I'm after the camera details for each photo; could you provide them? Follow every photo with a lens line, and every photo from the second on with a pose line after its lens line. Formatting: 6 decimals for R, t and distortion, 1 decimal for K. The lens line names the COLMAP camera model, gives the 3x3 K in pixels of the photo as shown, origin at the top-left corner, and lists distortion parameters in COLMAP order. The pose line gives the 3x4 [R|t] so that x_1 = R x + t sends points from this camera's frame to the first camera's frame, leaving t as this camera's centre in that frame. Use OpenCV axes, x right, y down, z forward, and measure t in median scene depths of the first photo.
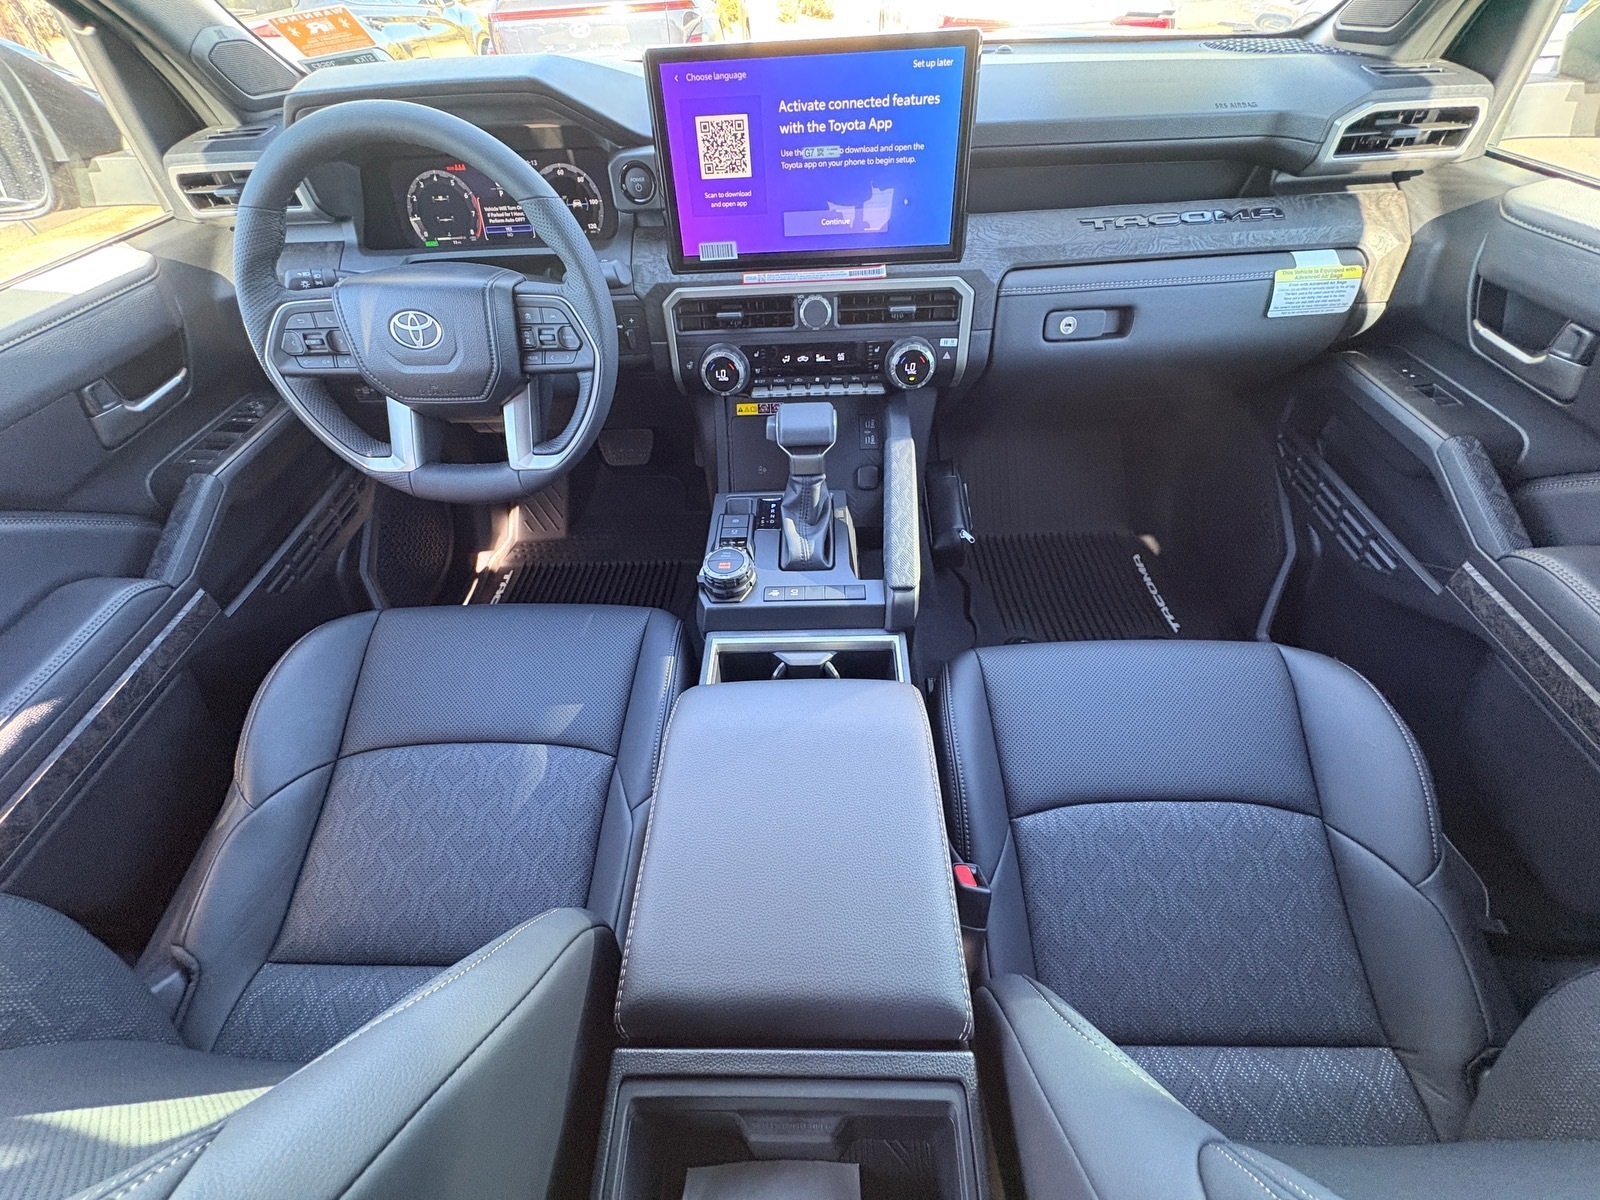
lens RADIAL K [[642.4, 0, 801.5], [0, 642.4, 595.7], [0, 0, 1]] dist [0.002136, -0.000494]
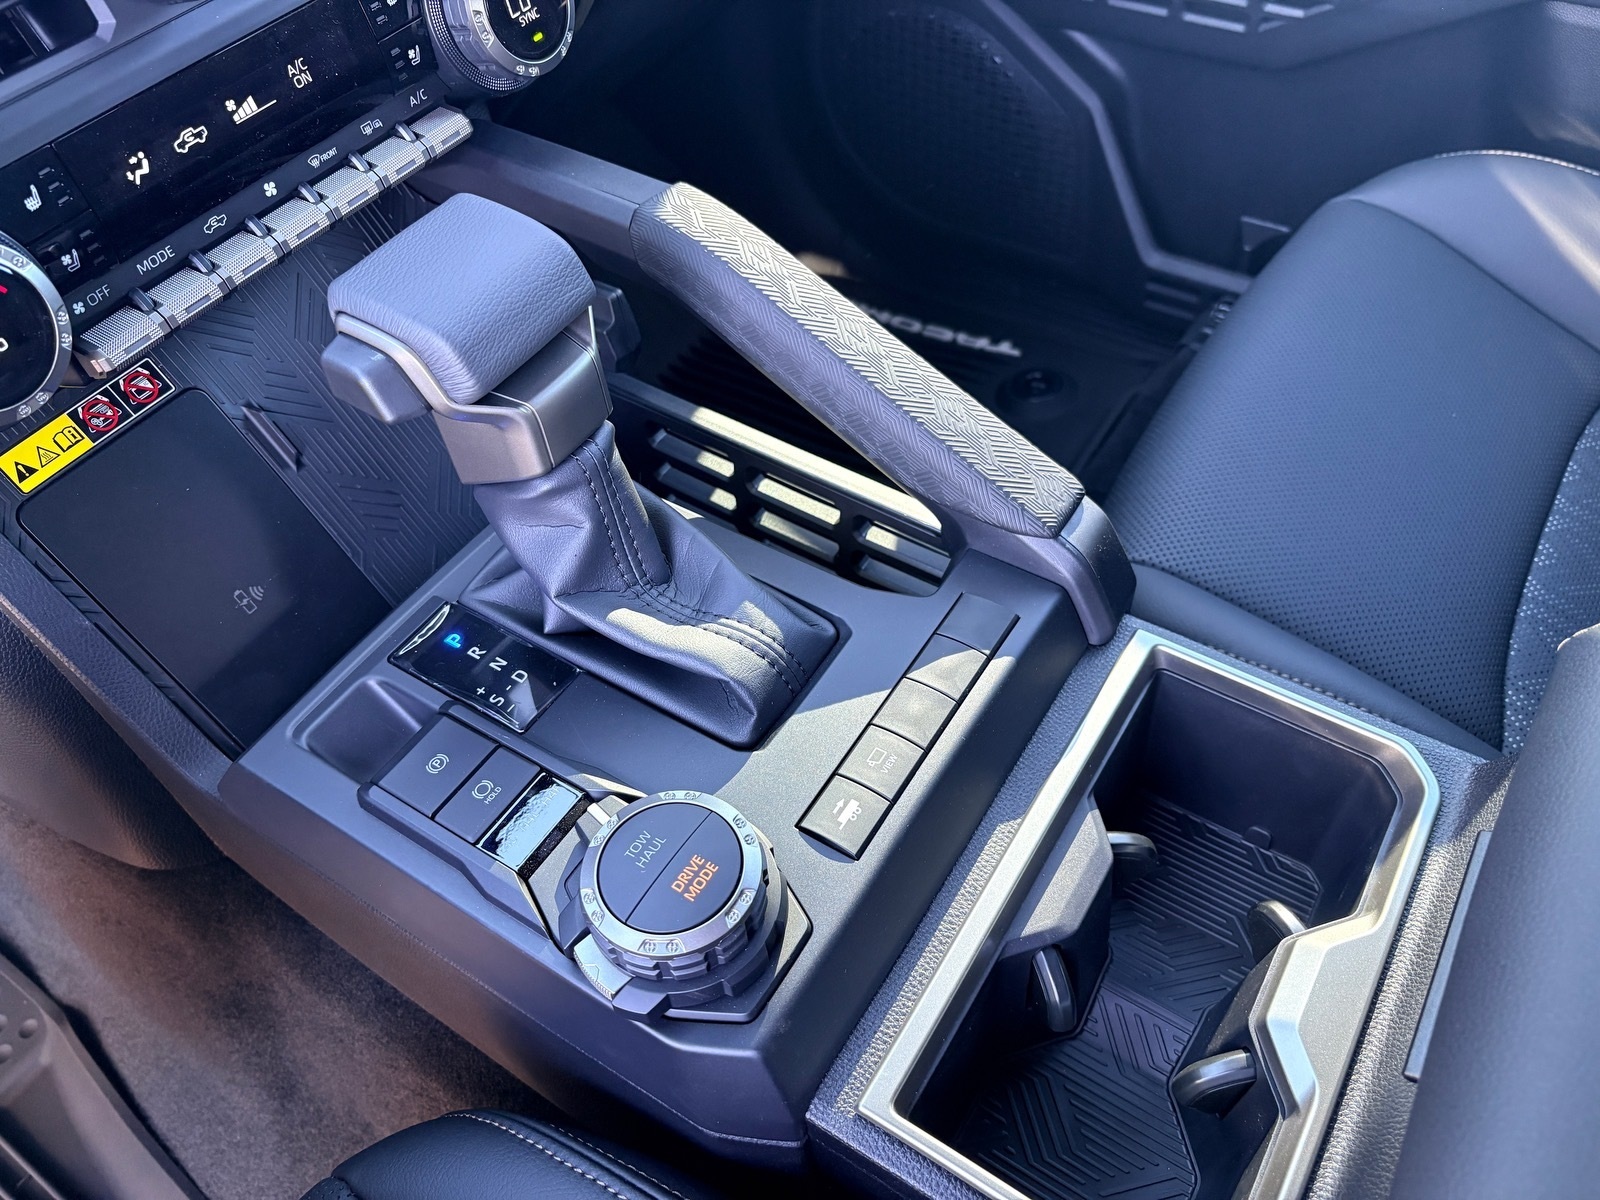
lens RADIAL K [[1226.6, 0, 797.4], [0, 1226.6, 596.2], [0, 0, 1]] dist [0.027853, -0.035554]
pose [[0.530435, -0.630066, 0.567147, -0.284404], [0.635751, 0.738217, 0.225515, -0.199838], [-0.560767, 0.240943, 0.792141, 0.542330]]
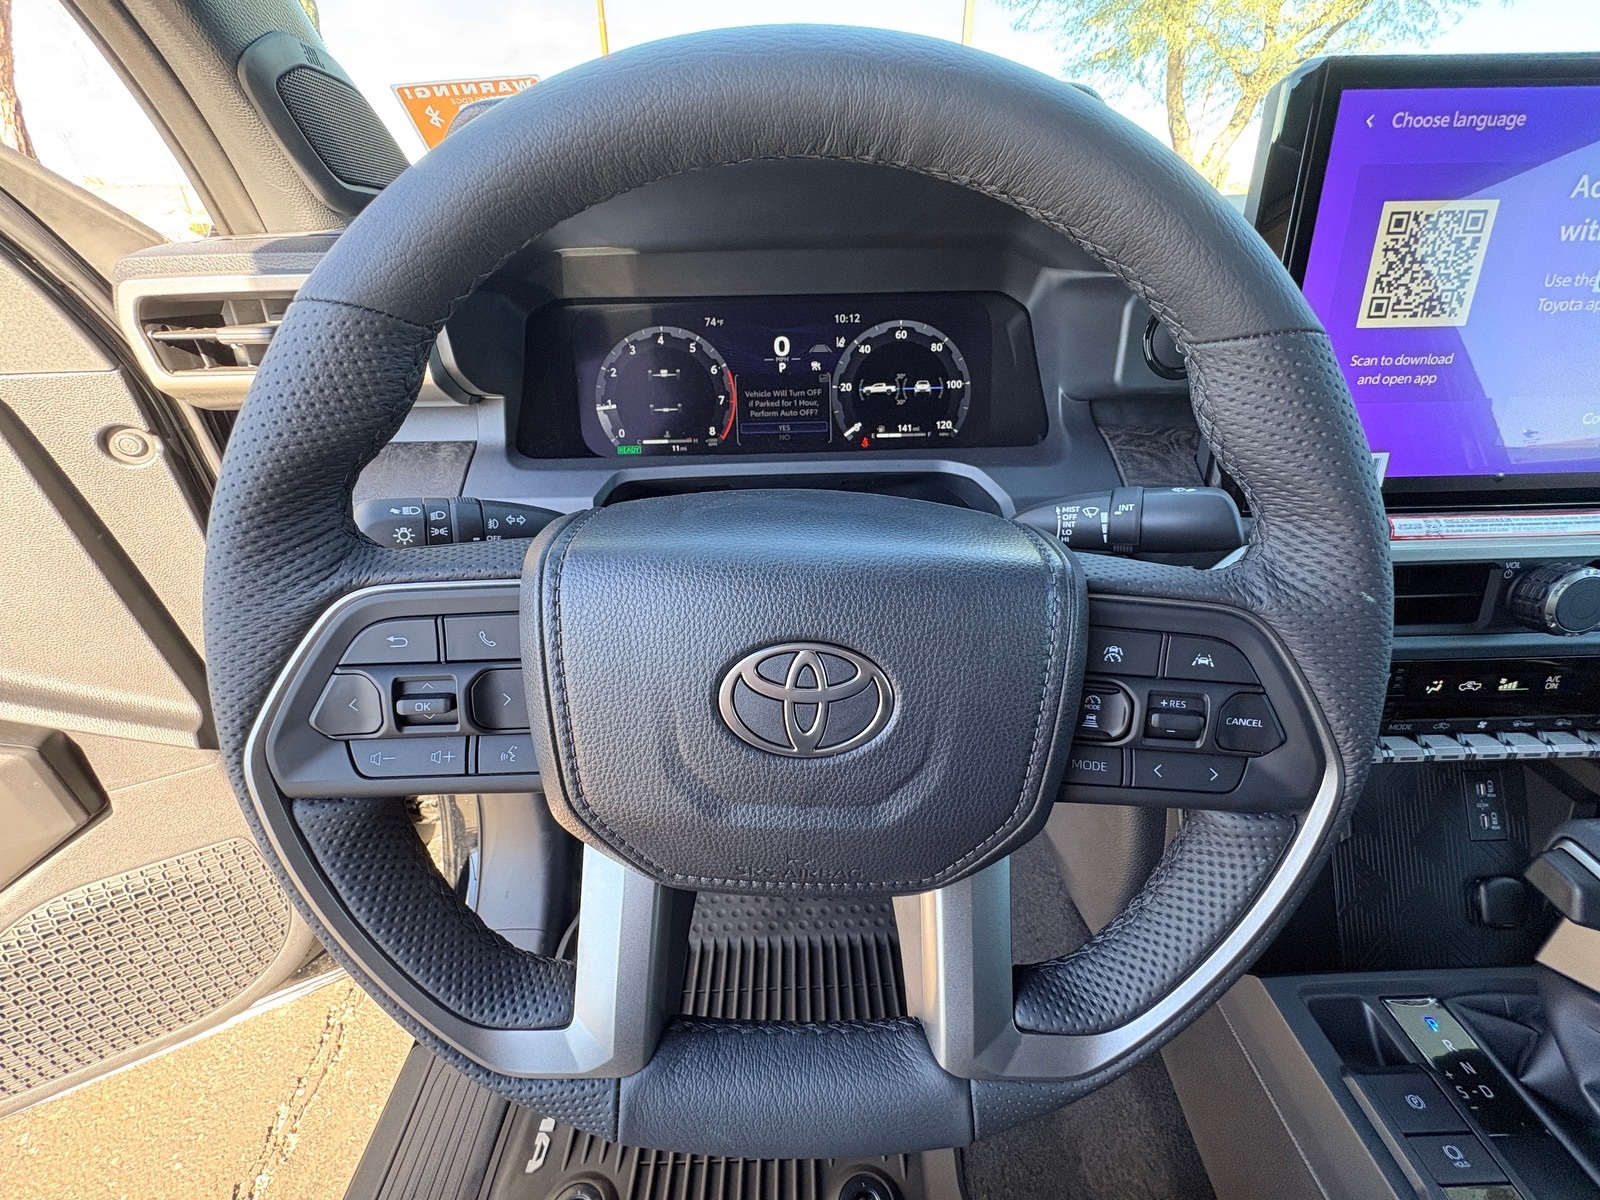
lens RADIAL K [[642.4, 0, 801.0], [0, 642.4, 598.8], [0, 0, 1]] dist [0.002136, -0.000494]
pose [[0.998682, 0.005720, 0.050999, -0.528360], [0.009153, 0.957977, -0.286699, -0.319918], [-0.050495, 0.286788, 0.956662, 0.603097]]
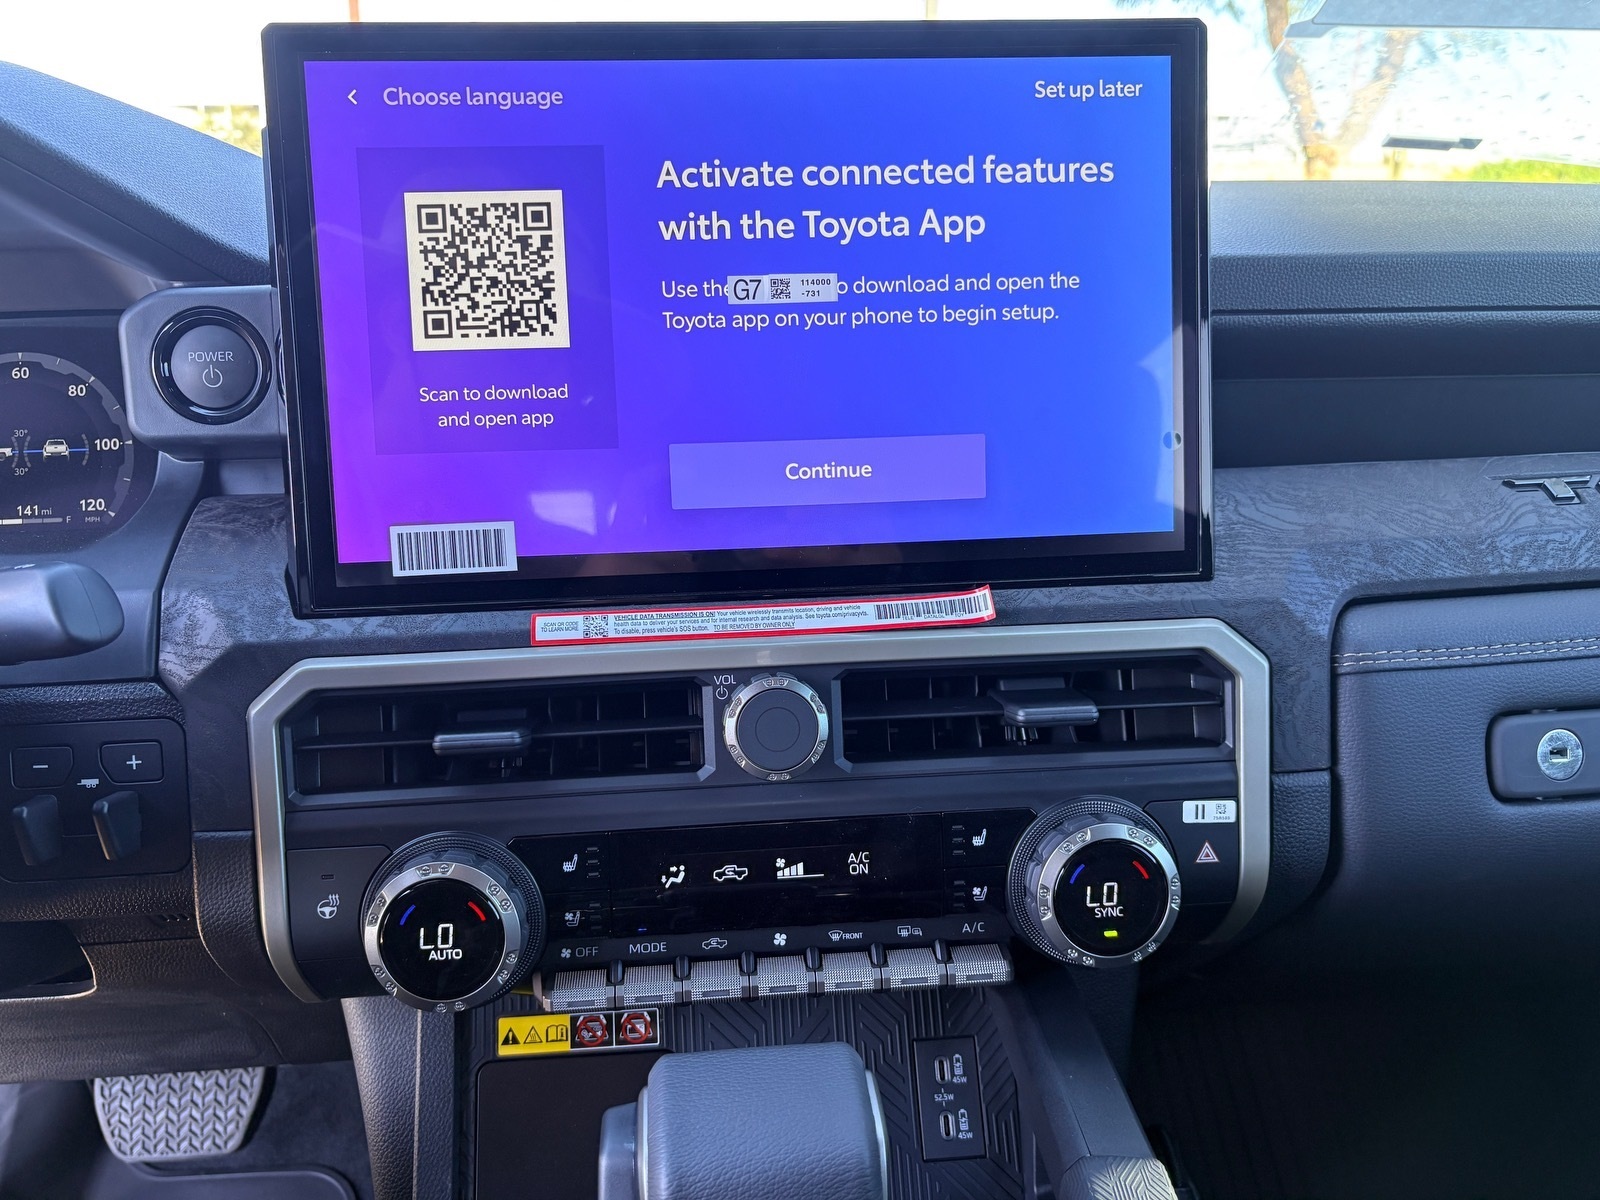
lens RADIAL K [[1226.6, 0, 796.9], [0, 1226.6, 602.6], [0, 0, 1]] dist [0.027853, -0.035554]
pose [[0.994076, -0.003721, 0.108626, -0.029599], [0.057228, 0.867580, -0.493995, -0.209964], [-0.092404, 0.497285, 0.862653, 0.481686]]
